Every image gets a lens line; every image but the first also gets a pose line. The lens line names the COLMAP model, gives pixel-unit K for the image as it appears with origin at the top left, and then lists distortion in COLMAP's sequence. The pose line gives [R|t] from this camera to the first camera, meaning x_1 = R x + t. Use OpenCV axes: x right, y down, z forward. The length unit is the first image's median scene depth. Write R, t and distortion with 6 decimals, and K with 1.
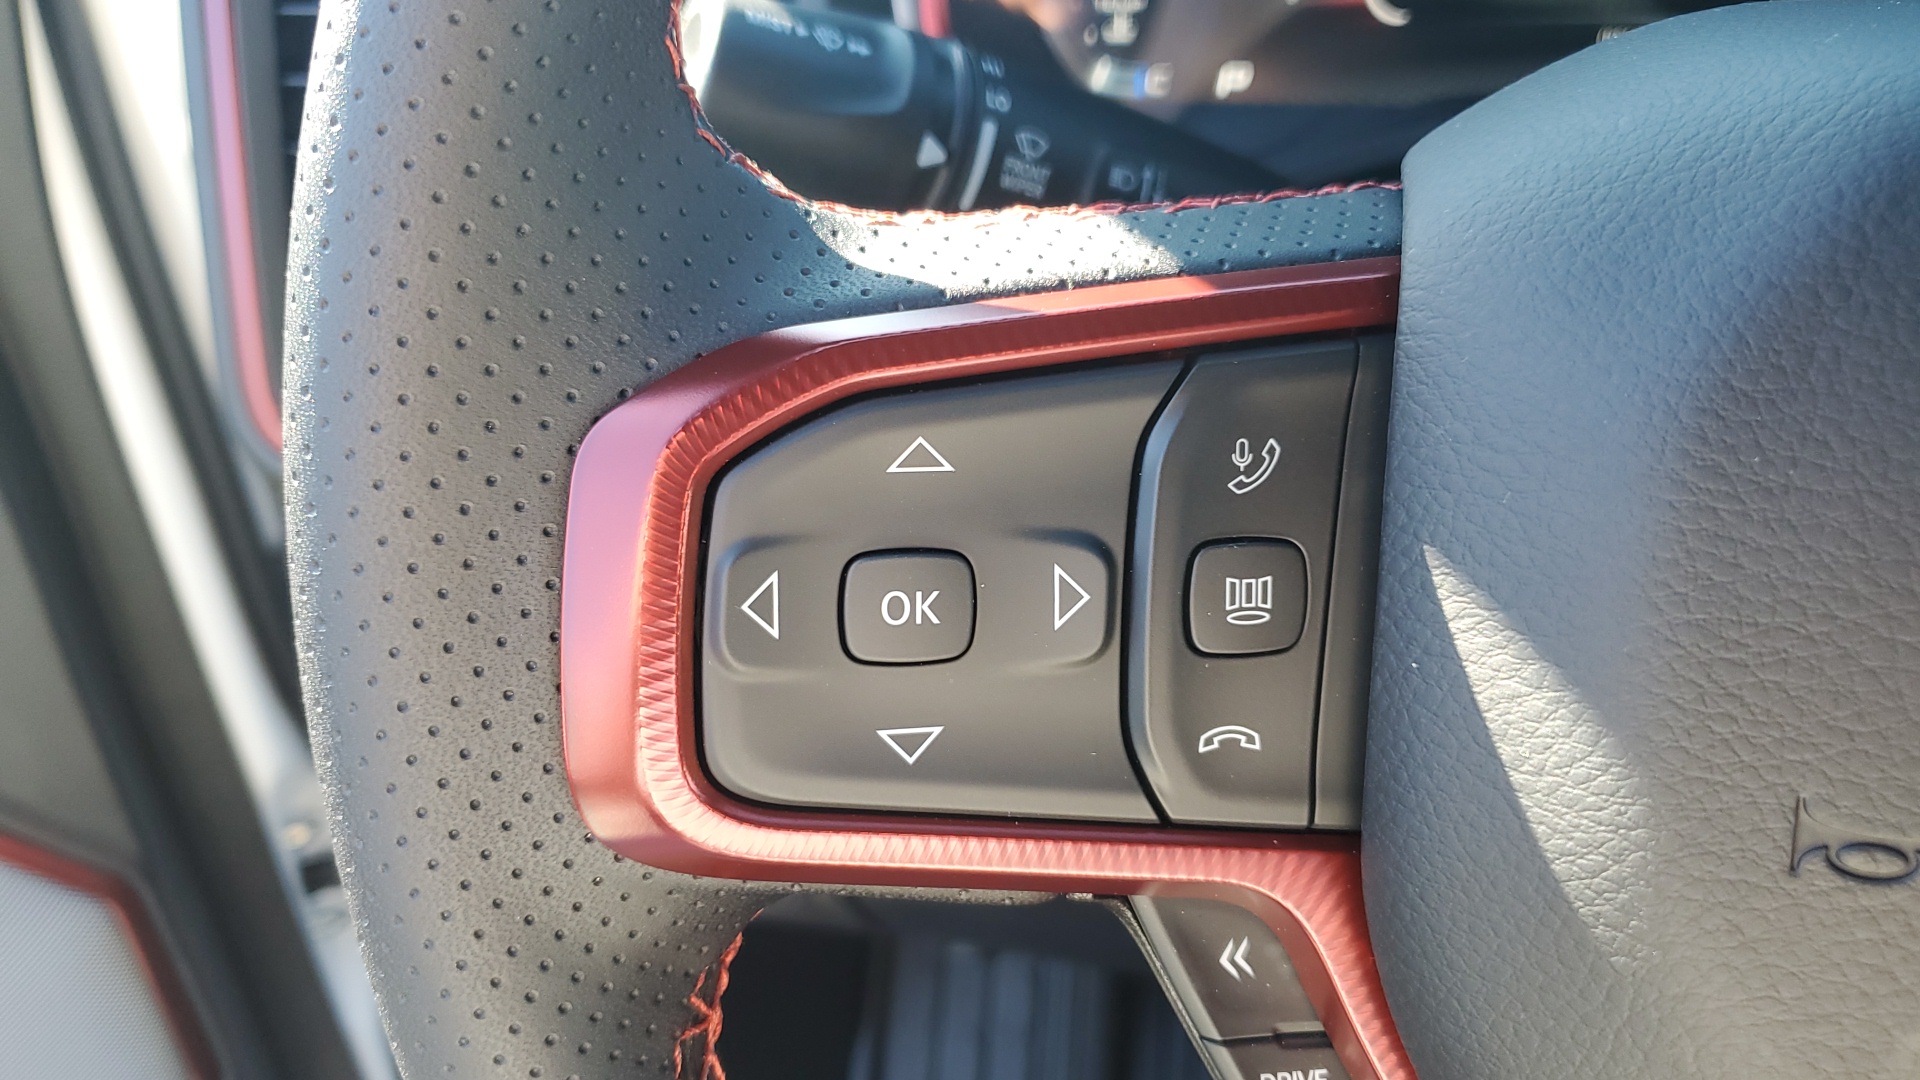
lens RADIAL K [[1444.4, 0, 960.2], [0, 1444.4, 534.3], [0, 0, 1]] dist [-0.017554, 0.000939]
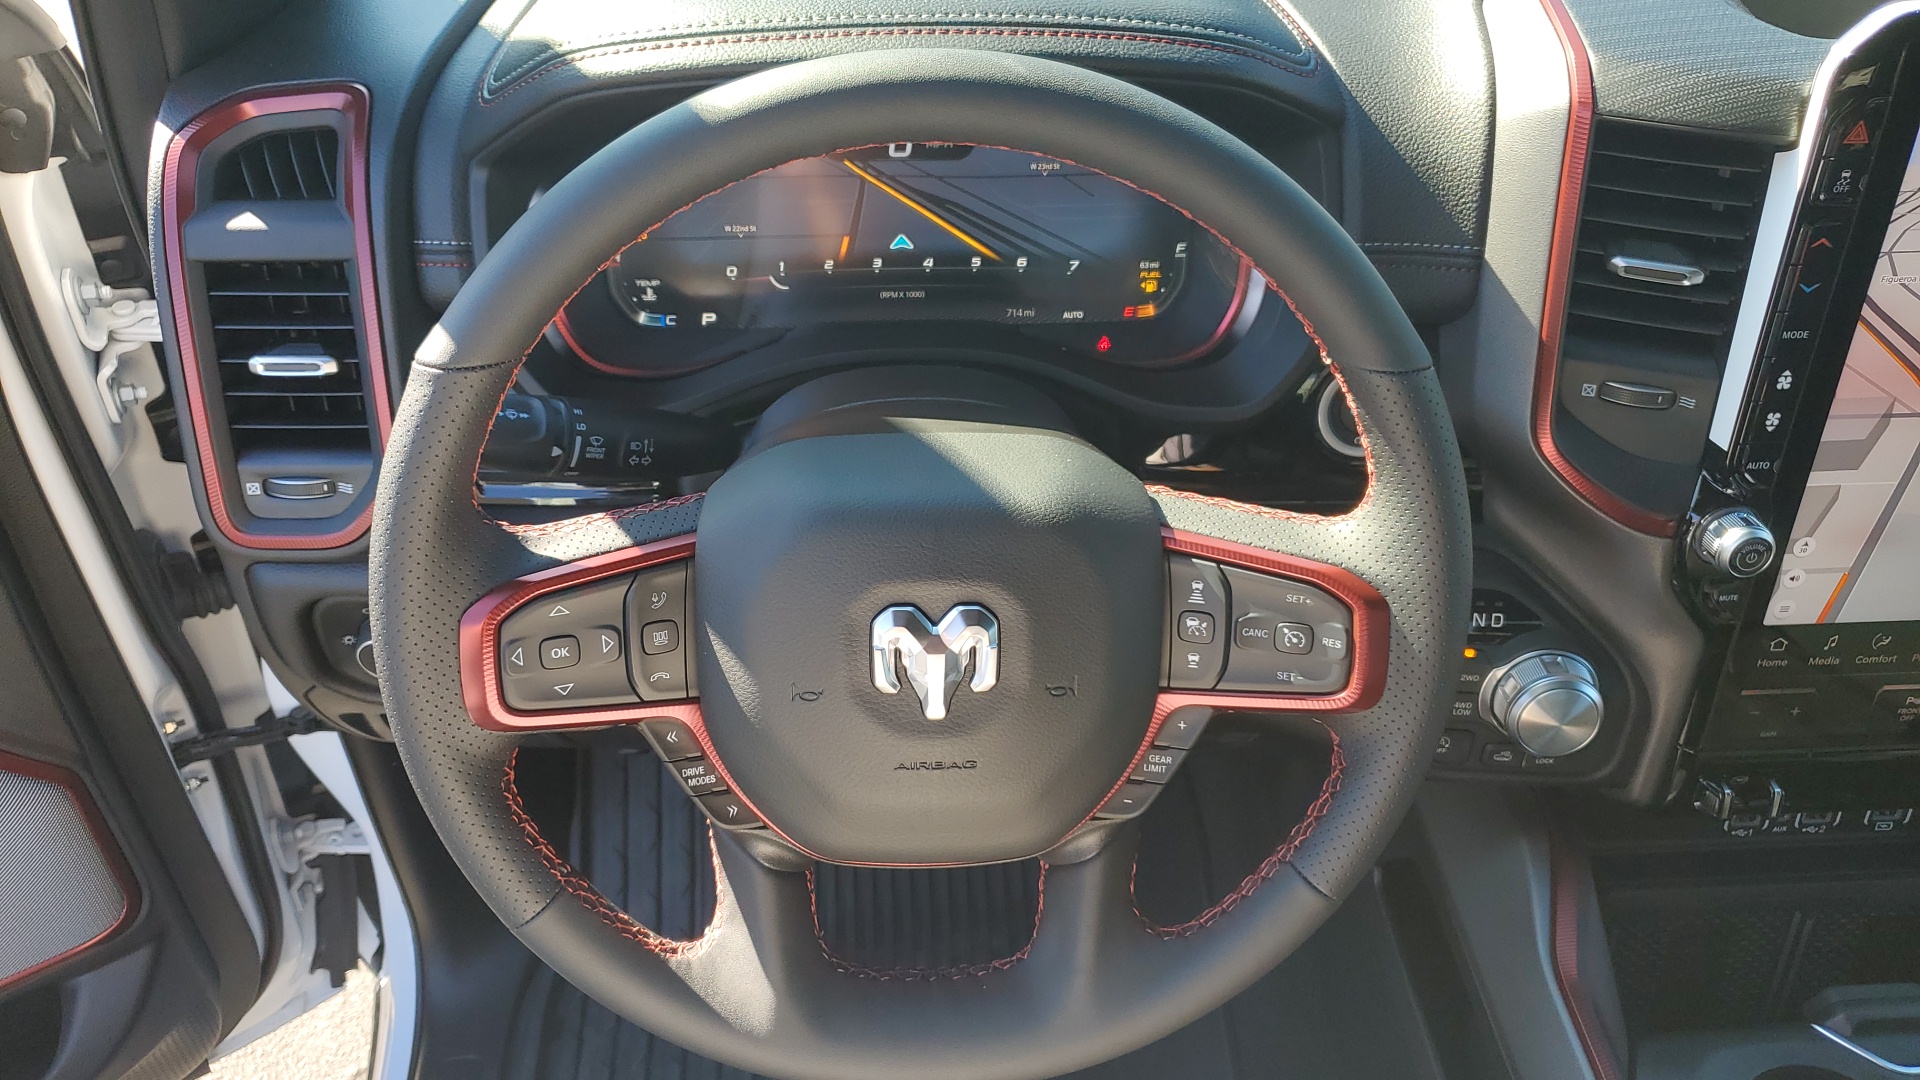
lens RADIAL K [[1444.4, 0, 959.8], [0, 1444.4, 543.4], [0, 0, 1]] dist [-0.017554, 0.000939]
pose [[0.975076, -0.085218, 0.204851, 0.207256], [0.055027, 0.987334, 0.148805, -0.652261], [-0.214937, -0.133824, 0.967416, -2.474500]]
